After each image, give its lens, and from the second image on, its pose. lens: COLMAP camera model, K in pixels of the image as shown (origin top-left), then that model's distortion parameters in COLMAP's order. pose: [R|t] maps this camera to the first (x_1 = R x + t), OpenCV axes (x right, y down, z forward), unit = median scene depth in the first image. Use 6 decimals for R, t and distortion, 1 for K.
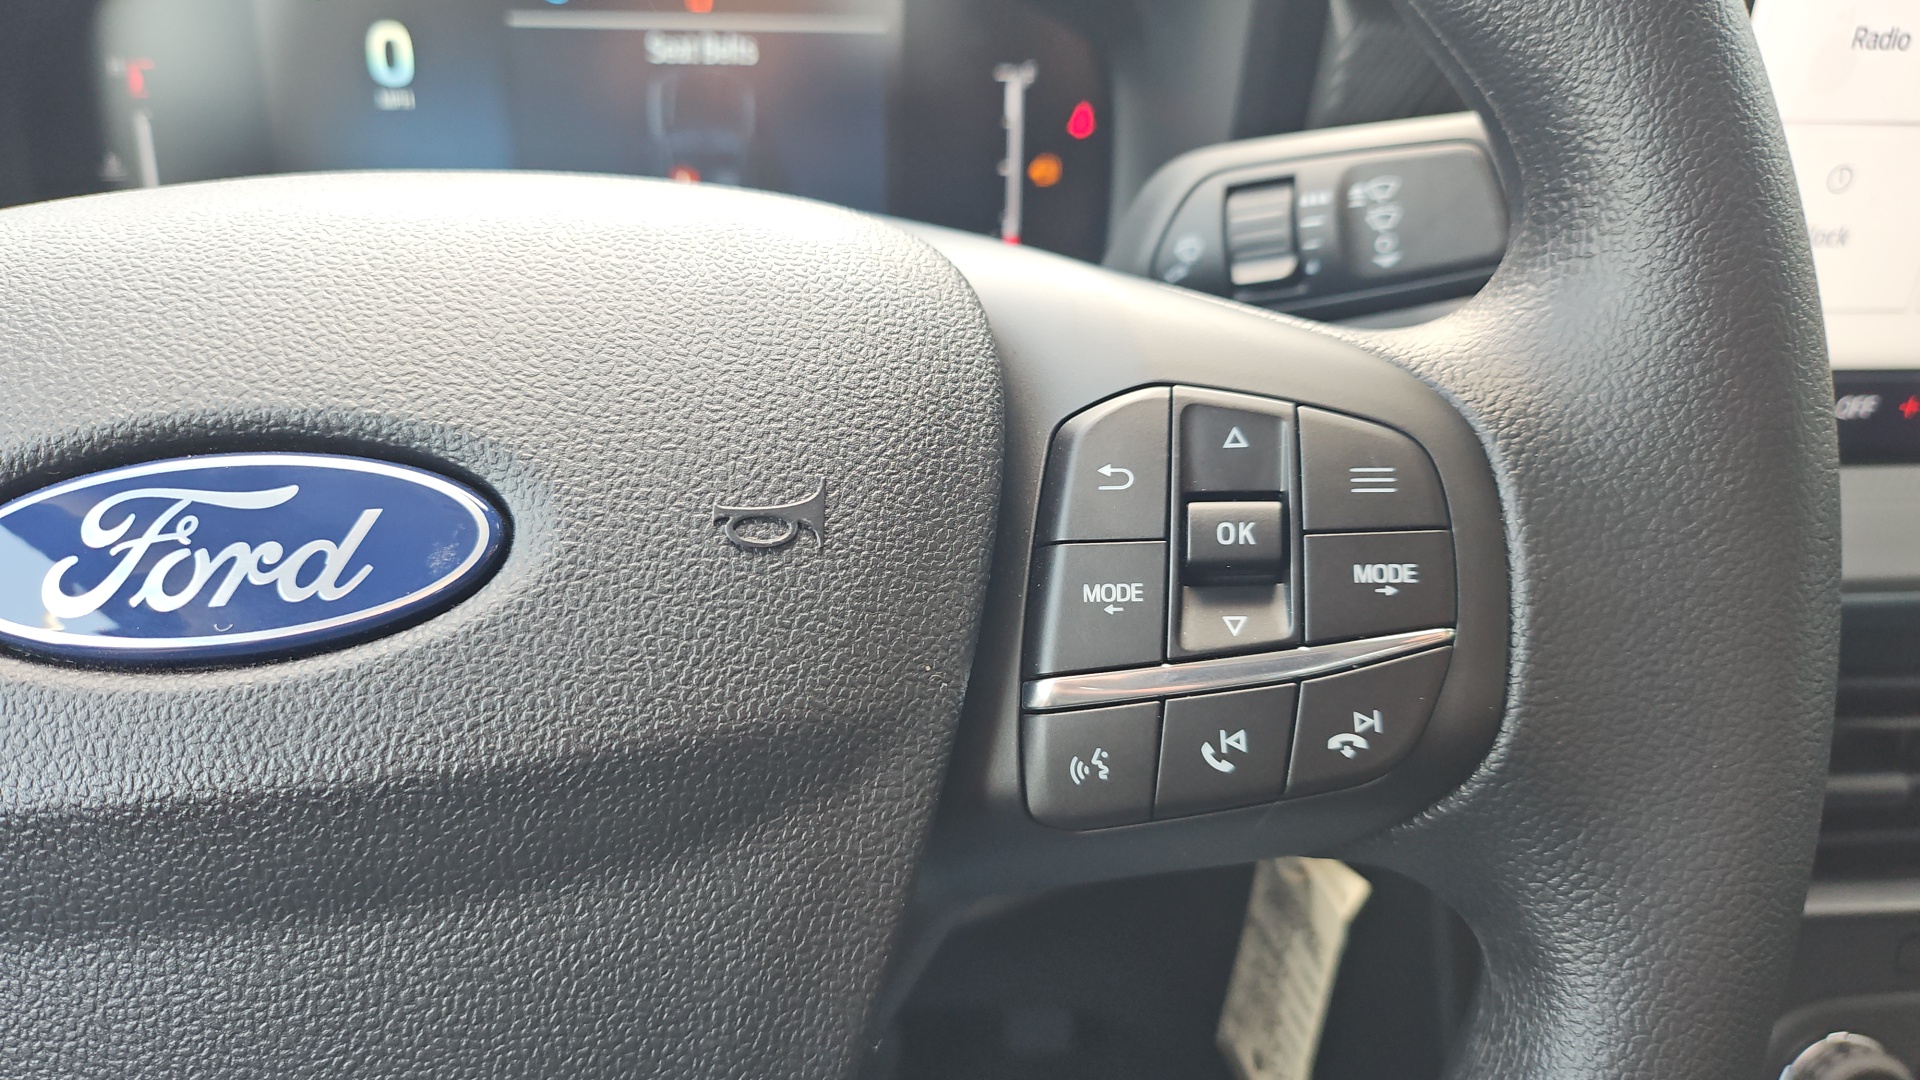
lens RADIAL K [[1391.0, 0, 973.6], [0, 1391.0, 545.1], [0, 0, 1]] dist [0.029374, -0.025426]
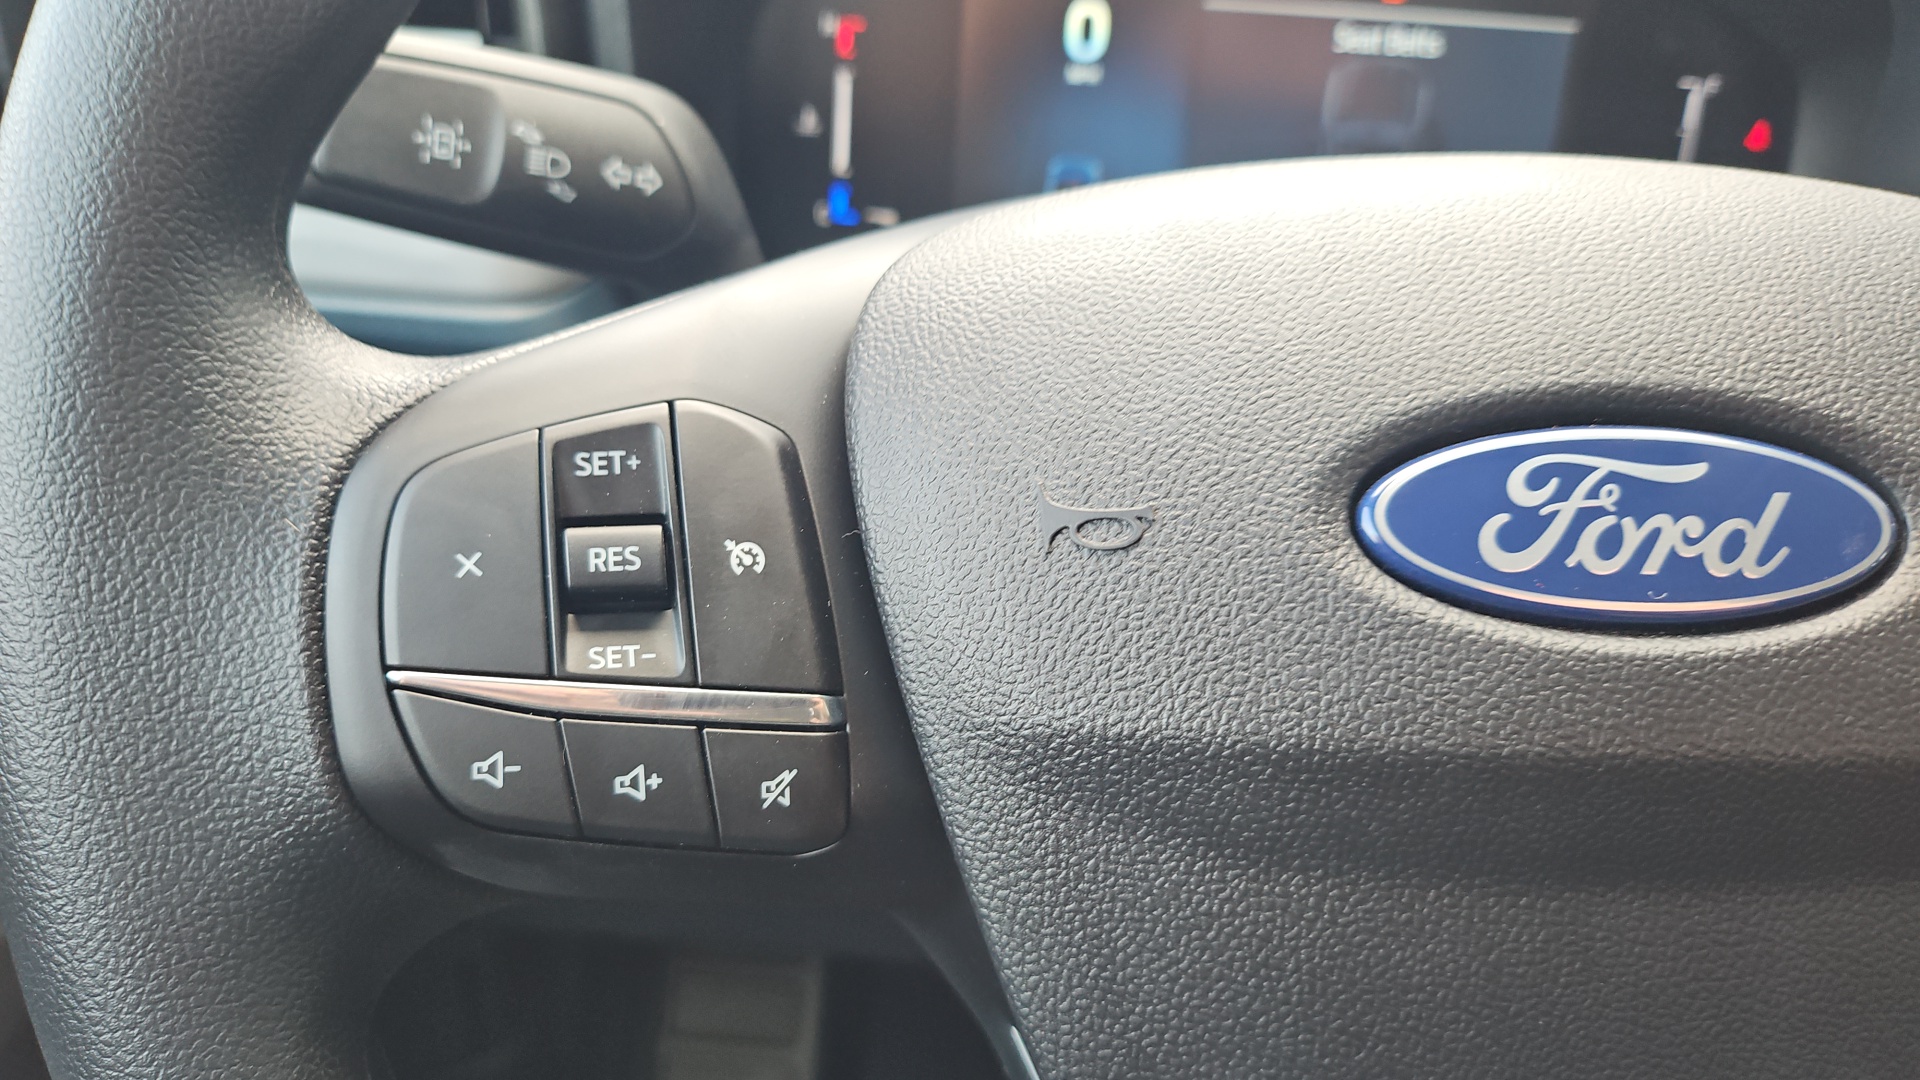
lens RADIAL K [[1479.0, 0, 957.9], [0, 1479.0, 549.2], [0, 0, 1]] dist [-0.031661, -0.018824]
pose [[0.992161, 0.086556, -0.090134, -0.939457], [-0.087123, 0.996195, -0.002362, 0.071480], [0.089587, 0.010196, 0.995927, -0.118485]]
